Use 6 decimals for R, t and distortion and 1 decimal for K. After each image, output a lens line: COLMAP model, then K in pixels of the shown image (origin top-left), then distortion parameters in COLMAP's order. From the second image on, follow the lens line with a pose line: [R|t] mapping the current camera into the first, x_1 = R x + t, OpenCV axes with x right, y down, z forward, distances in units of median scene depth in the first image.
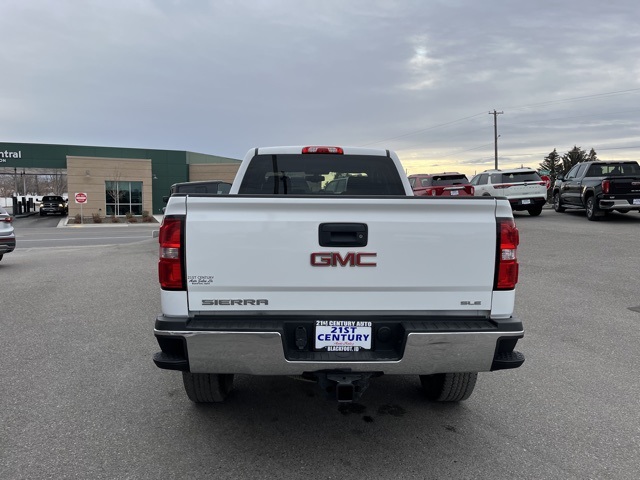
lens RADIAL K [[482.4, 0, 319.2], [0, 482.4, 238.8], [0, 0, 1]] dist [0.071865, -0.098575]
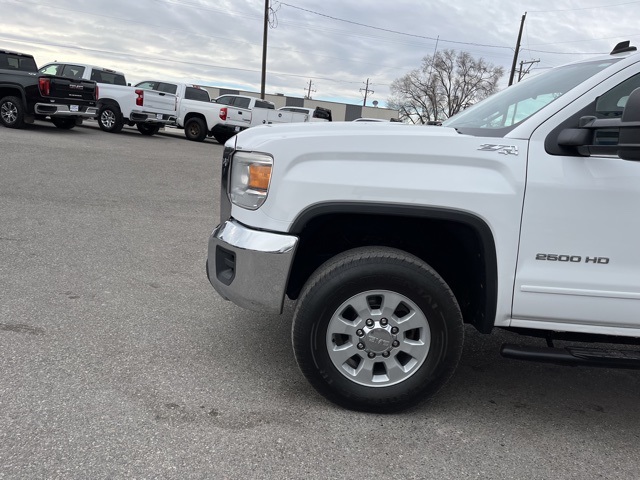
lens RADIAL K [[482.4, 0, 314.4], [0, 482.4, 237.5], [0, 0, 1]] dist [0.071865, -0.098575]
pose [[0.065319, -0.206849, 0.976190, -0.838647], [-0.008607, 0.978126, 0.207835, -0.130627], [-0.997827, -0.021977, 0.062110, 1.894025]]
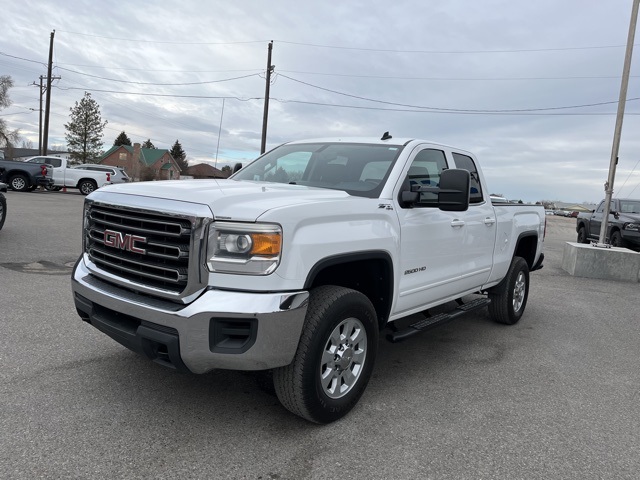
lens RADIAL K [[482.4, 0, 315.7], [0, 482.4, 231.5], [0, 0, 1]] dist [0.071865, -0.098575]
pose [[-0.751258, -0.121346, 0.648758, -0.715117], [-0.032479, 0.988559, 0.147294, -0.193064], [-0.659209, 0.089585, -0.746604, 2.434772]]
